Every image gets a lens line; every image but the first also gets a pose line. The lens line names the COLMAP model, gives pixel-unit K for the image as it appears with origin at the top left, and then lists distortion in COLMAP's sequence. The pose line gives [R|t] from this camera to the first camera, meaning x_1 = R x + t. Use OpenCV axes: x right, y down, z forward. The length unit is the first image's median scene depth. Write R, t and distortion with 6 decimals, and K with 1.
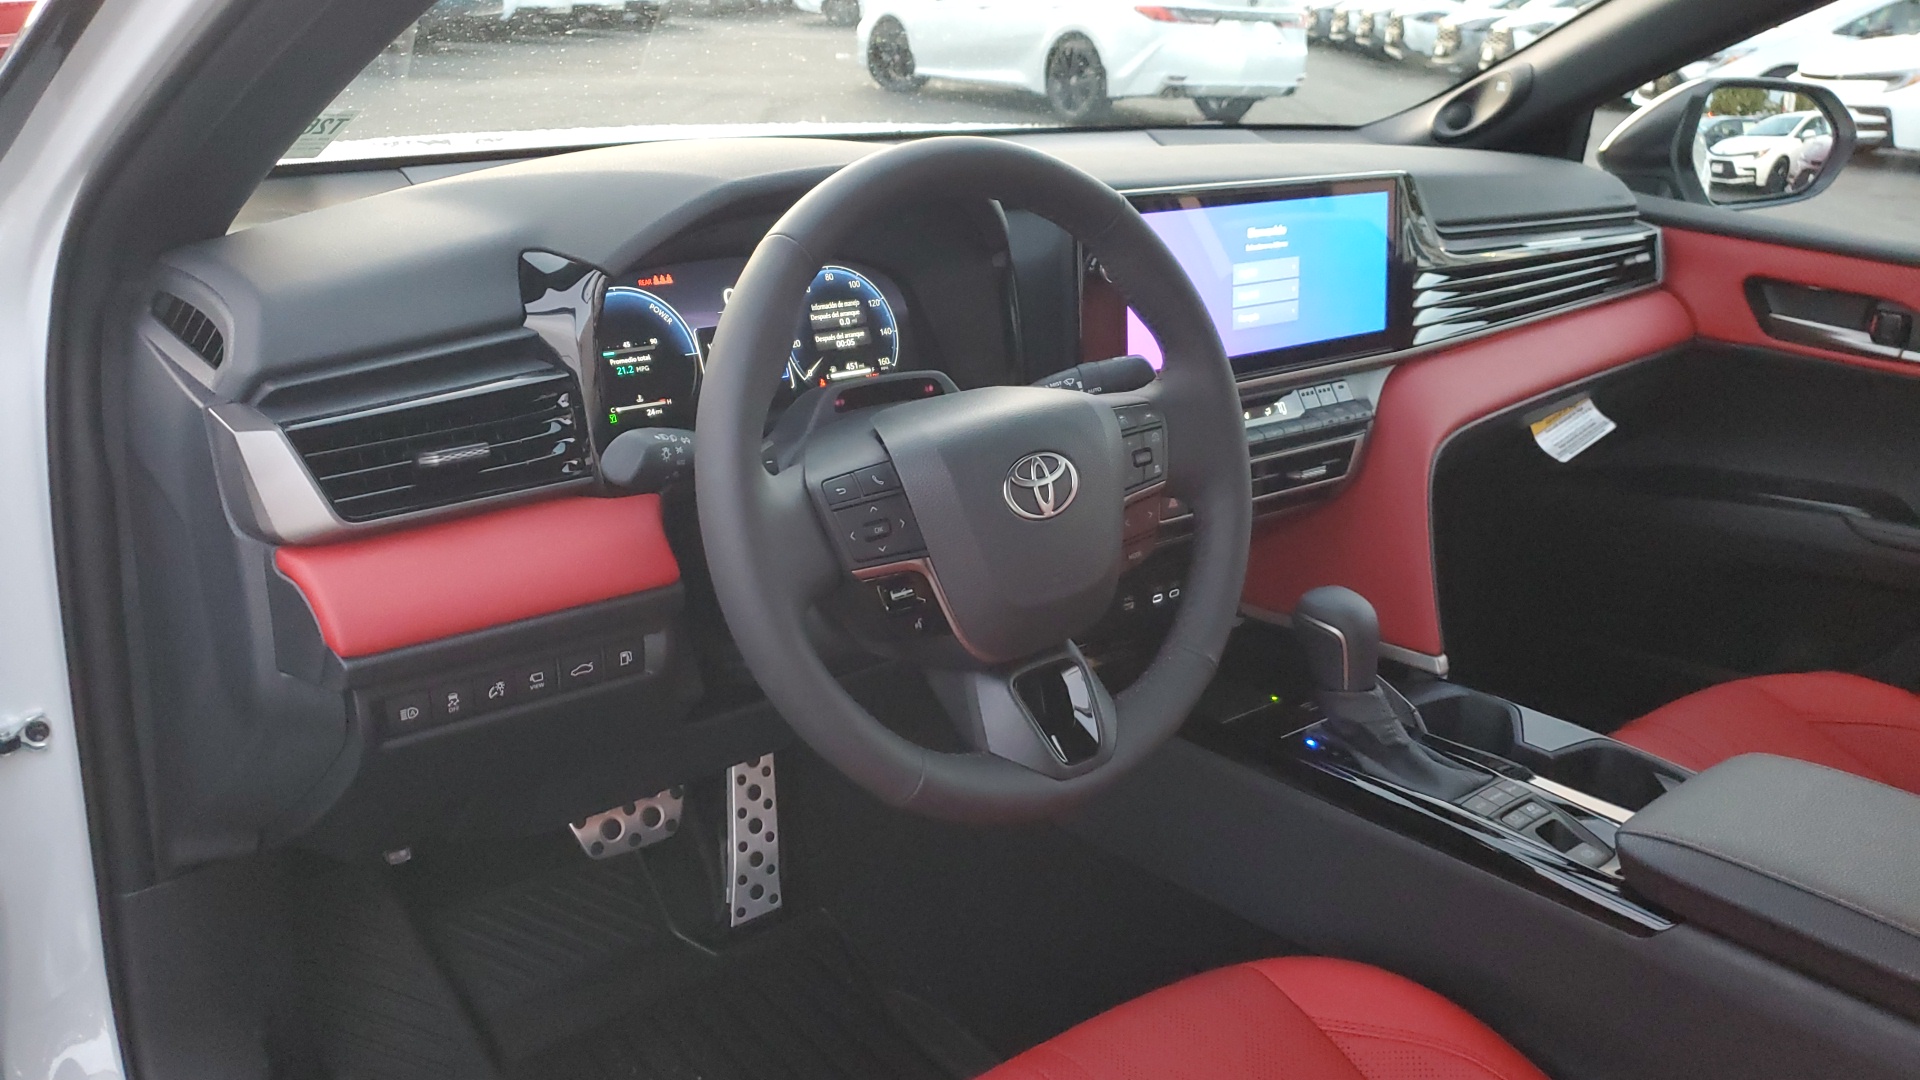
lens RADIAL K [[1507.6, 0, 990.2], [0, 1507.6, 520.7], [0, 0, 1]] dist [0.181115, -0.321604]
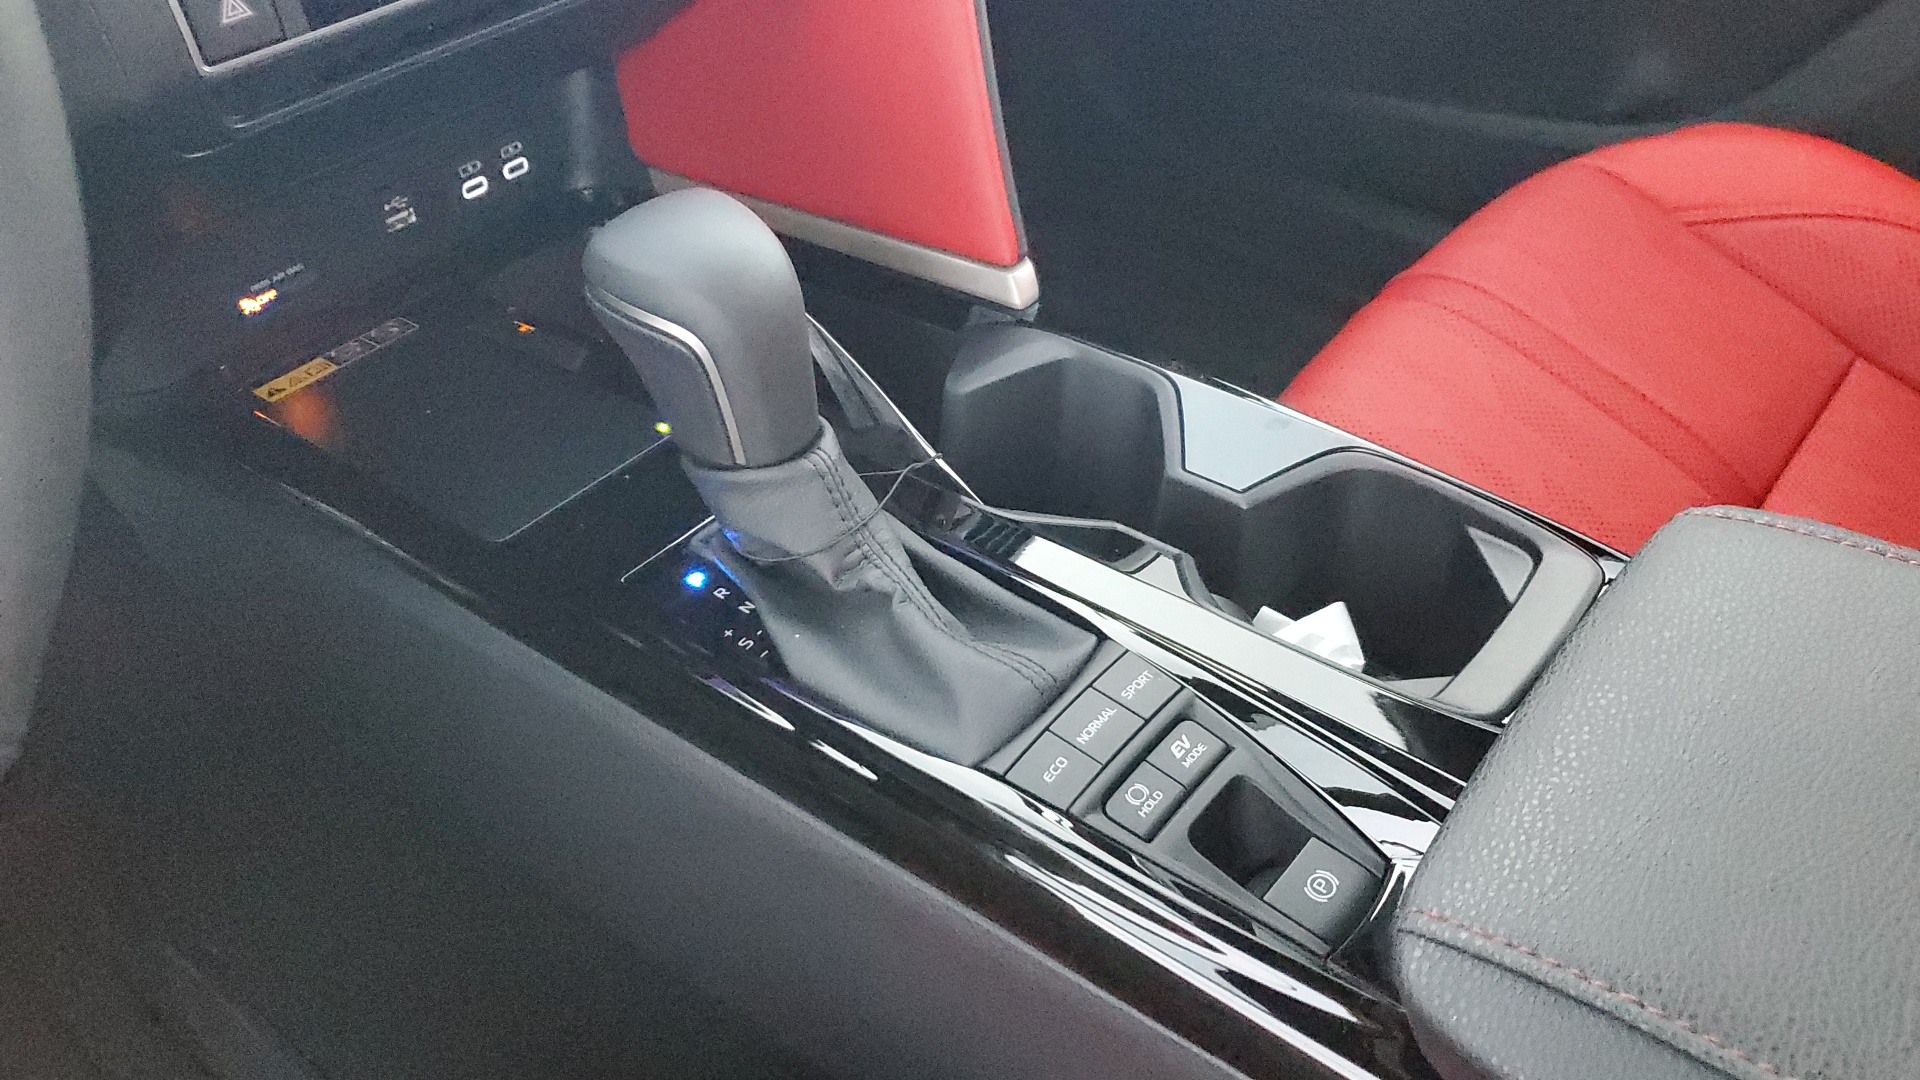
lens RADIAL K [[1513.1, 0, 967.7], [0, 1513.1, 536.4], [0, 0, 1]] dist [0.001667, -0.002239]
pose [[0.981908, -0.164128, 0.094442, 0.249788], [0.116139, 0.915905, 0.384227, -0.015833], [-0.149563, -0.366307, 0.918395, 0.620935]]
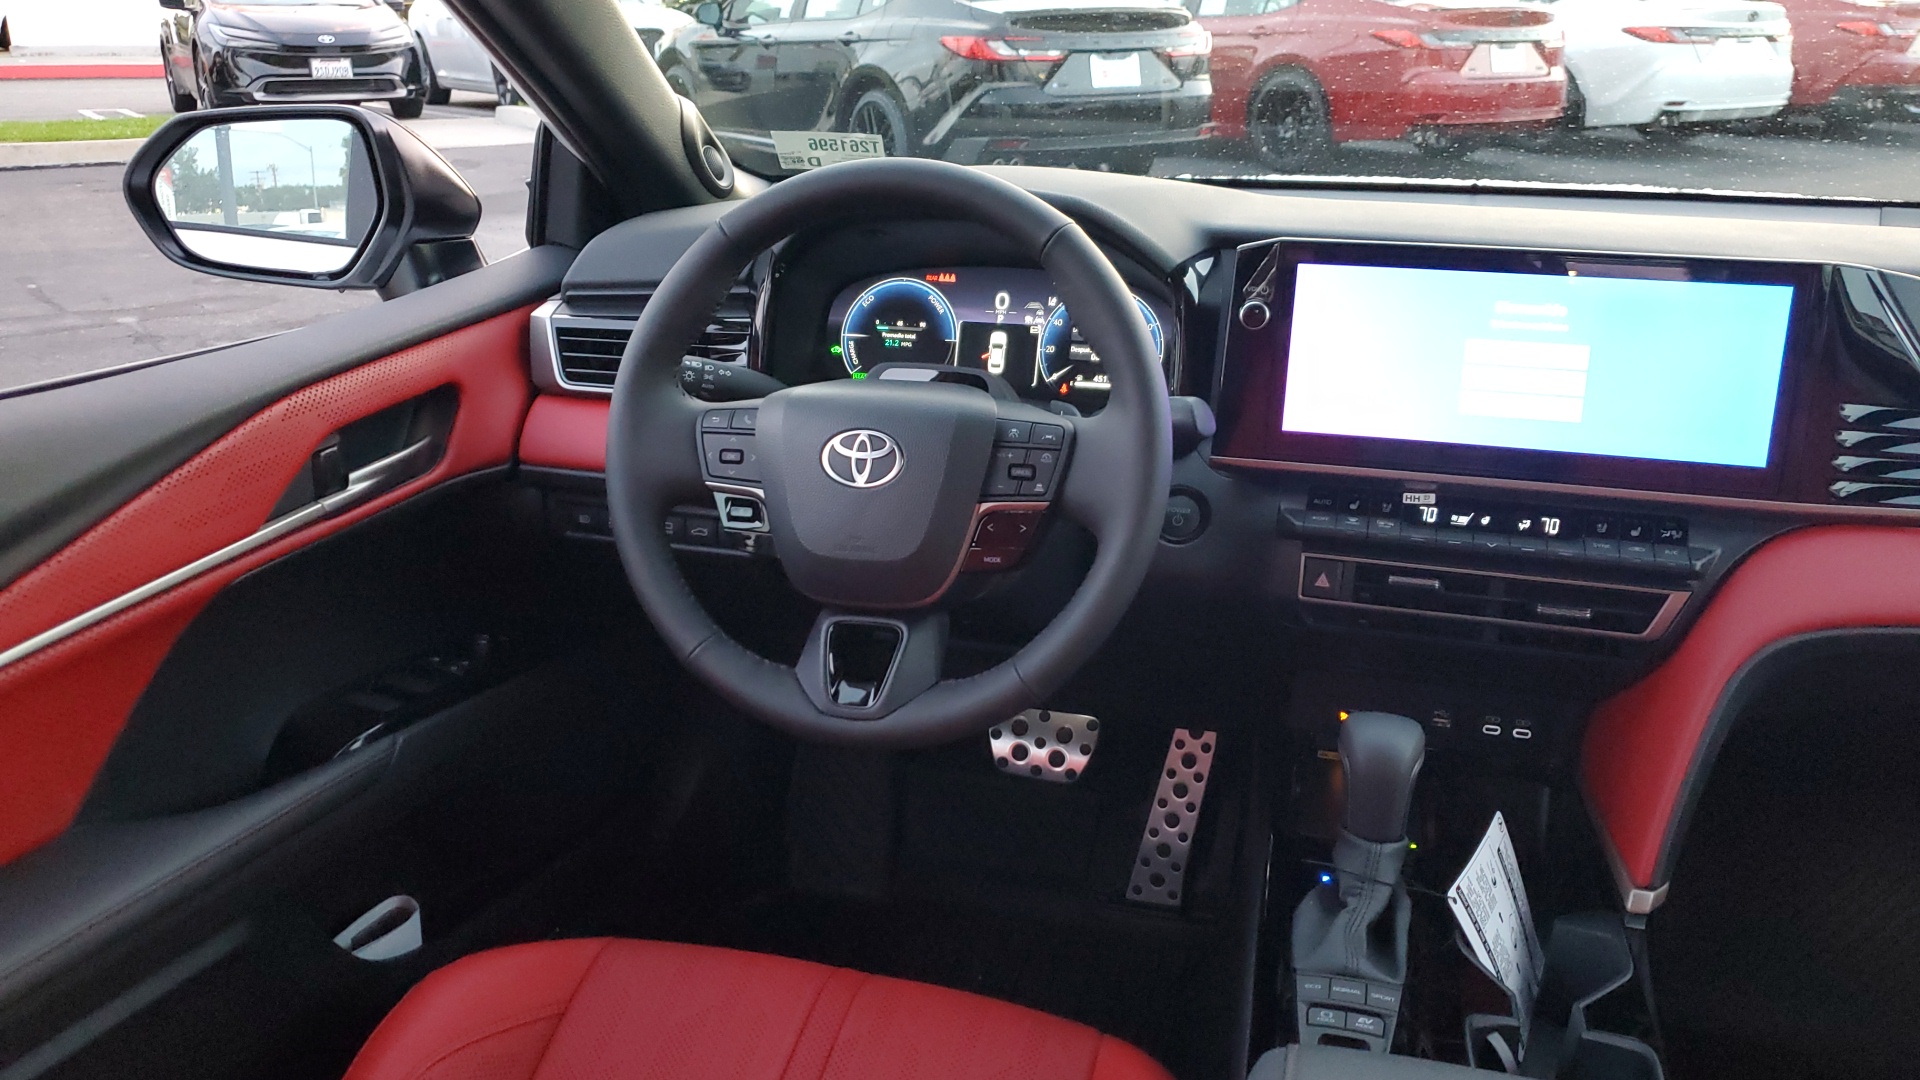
lens RADIAL K [[1513.9, 0, 965.9], [0, 1513.9, 531.2], [0, 0, 1]] dist [0.137871, -0.278841]
pose [[0.561843, 0.227940, -0.795220, 0.755081], [-0.259052, 0.961419, 0.092552, -0.073411], [0.785636, 0.154004, 0.599215, 0.288854]]
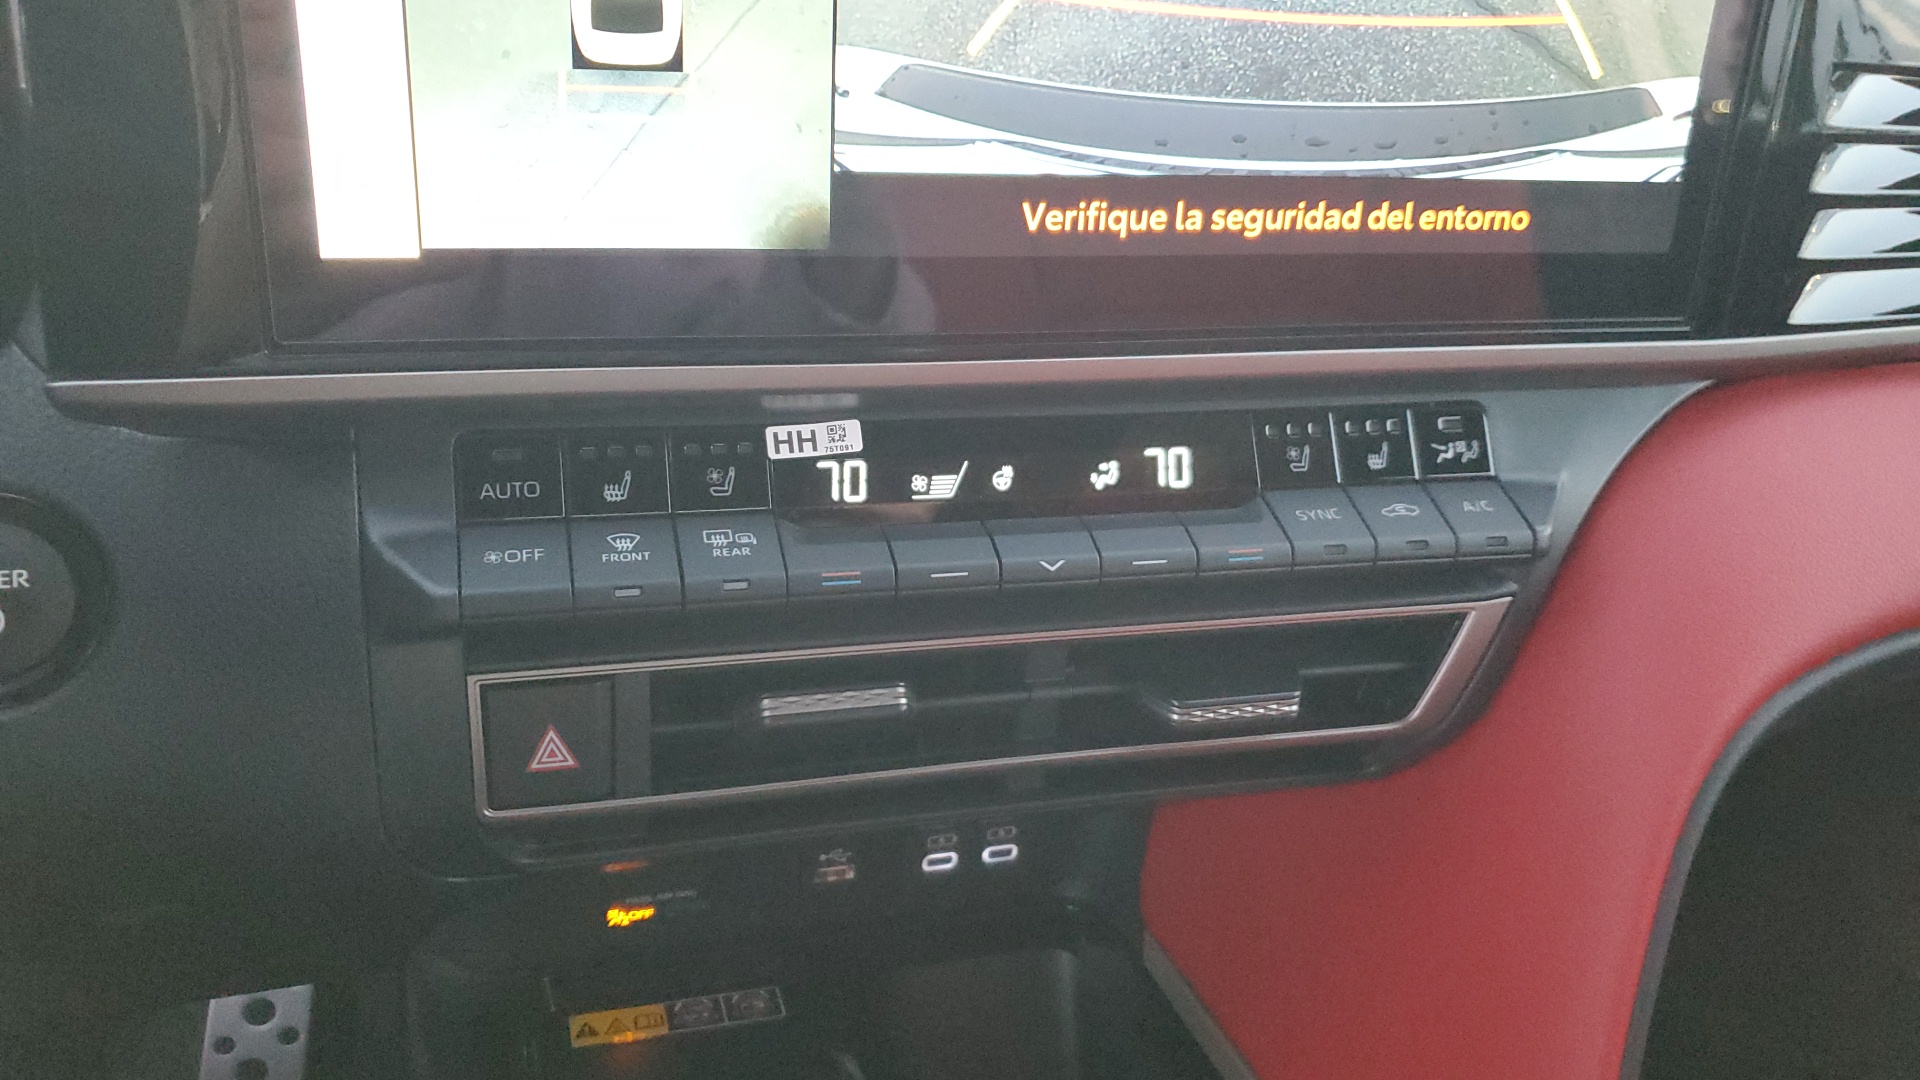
lens RADIAL K [[1513.9, 0, 965.9], [0, 1513.9, 531.2], [0, 0, 1]] dist [0.137871, -0.278841]
pose [[0.916497, 0.214145, -0.337899, 0.286400], [-0.174411, 0.974050, 0.144249, -0.108287], [0.360021, -0.073270, 0.930063, 0.807081]]
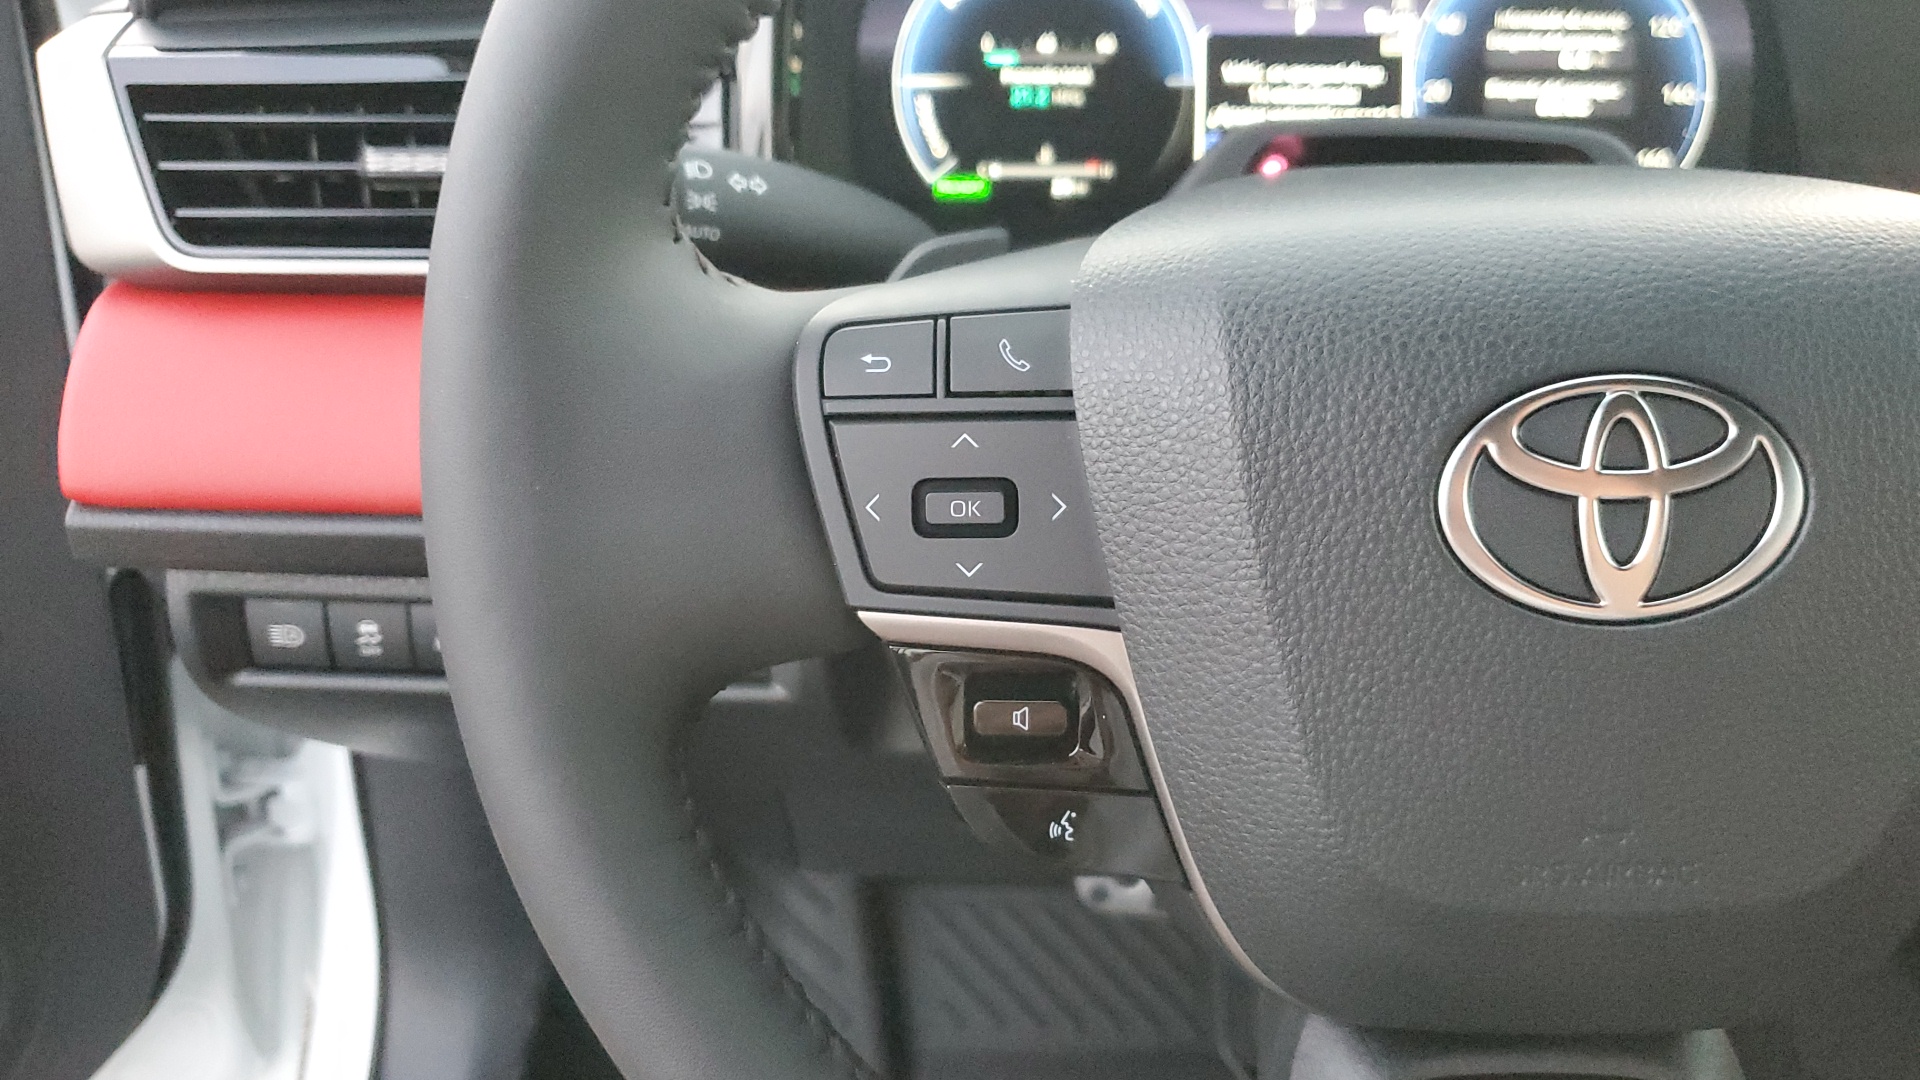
lens RADIAL K [[1563.1, 0, 954.0], [0, 1563.1, 540.7], [0, 0, 1]] dist [-0.029315, -0.001379]
pose [[0.741367, 0.248480, -0.623404, 0.090867], [-0.198170, 0.968562, 0.150387, -0.026015], [0.641174, 0.012048, 0.767301, 0.535789]]
